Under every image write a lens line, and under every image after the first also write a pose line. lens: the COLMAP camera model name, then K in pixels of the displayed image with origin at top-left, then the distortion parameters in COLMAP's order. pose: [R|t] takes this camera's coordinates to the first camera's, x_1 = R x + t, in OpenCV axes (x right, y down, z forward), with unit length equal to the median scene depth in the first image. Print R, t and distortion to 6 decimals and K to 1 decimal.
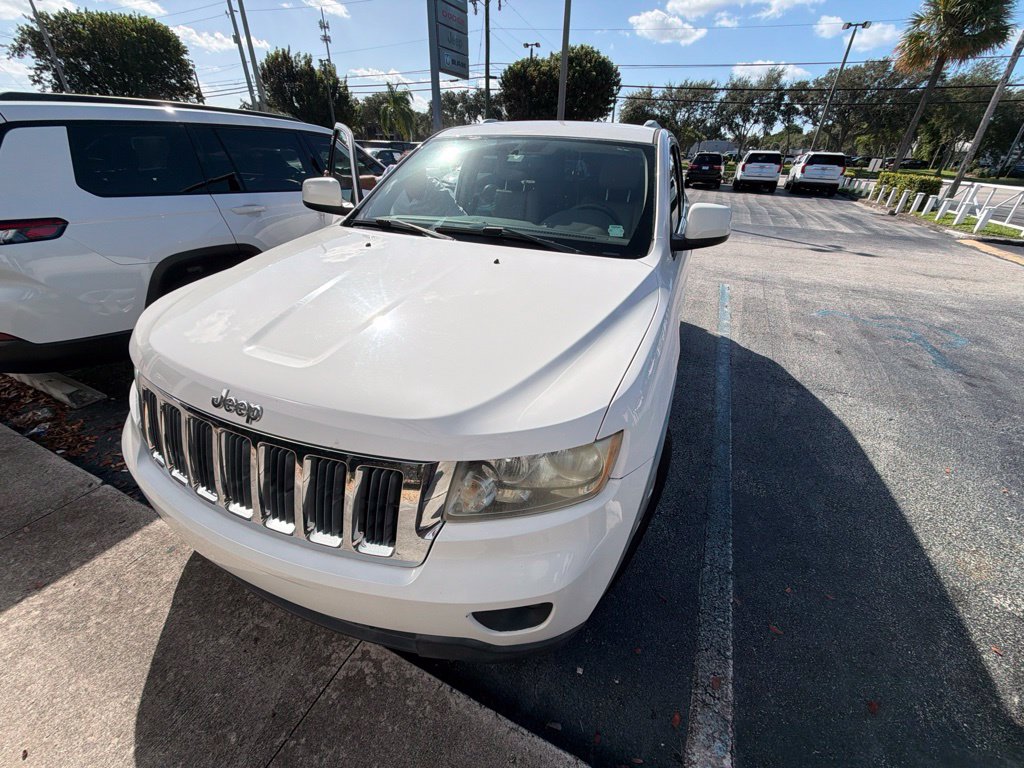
lens RADIAL K [[400.7, 0, 507.1], [0, 400.7, 383.7], [0, 0, 1]] dist [0.000620, 0.000110]
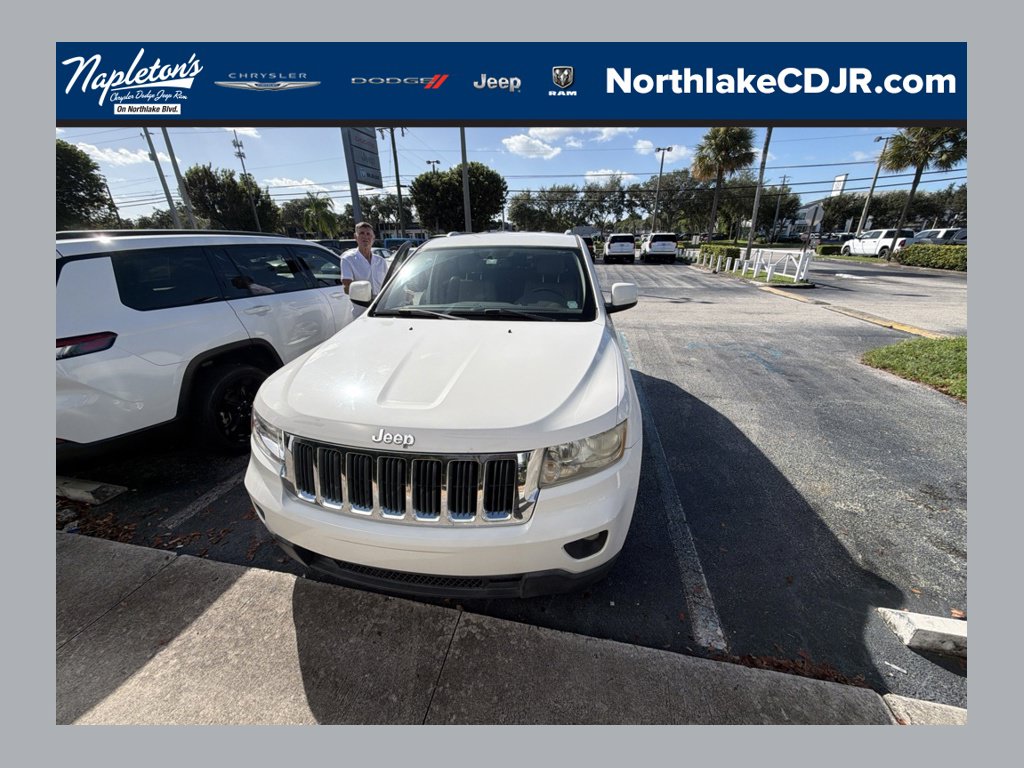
lens RADIAL K [[356.3, 0, 507.8], [0, 356.3, 383.9], [0, 0, 1]] dist [0.005613, -0.000075]
pose [[0.973350, -0.123955, 0.192937, -0.109930], [0.149976, 0.980543, -0.126655, 0.020512], [-0.173484, 0.152216, 0.973002, -0.094978]]
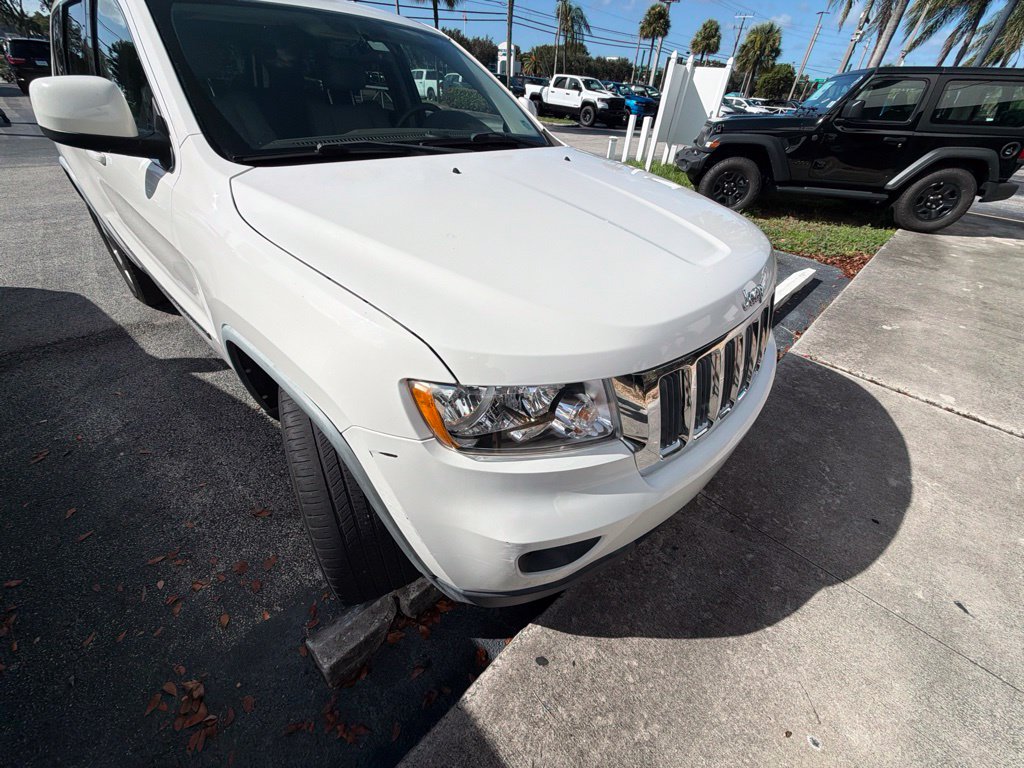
lens RADIAL K [[408.1, 0, 512.0], [0, 408.1, 384.0], [0, 0, 1]] dist [-0.001414, -0.000349]
pose [[0.356004, -0.563176, 0.745717, -0.423204], [0.430331, 0.807150, 0.404133, -0.109647], [-0.829504, 0.177033, 0.529701, 0.220486]]
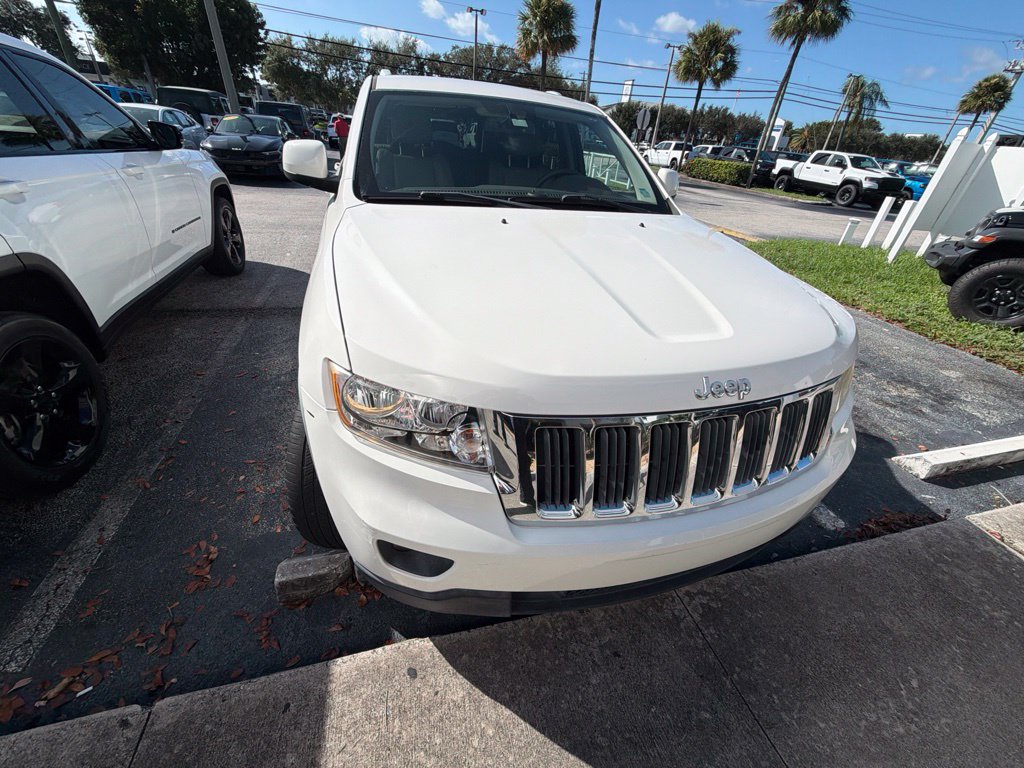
lens RADIAL K [[408.4, 0, 510.8], [0, 408.4, 382.9], [0, 0, 1]] dist [-0.000462, 0.000030]
pose [[0.768577, -0.307955, 0.560761, -0.361312], [0.273819, 0.950526, 0.146708, -0.052781], [-0.578198, 0.040791, 0.814876, 0.107058]]
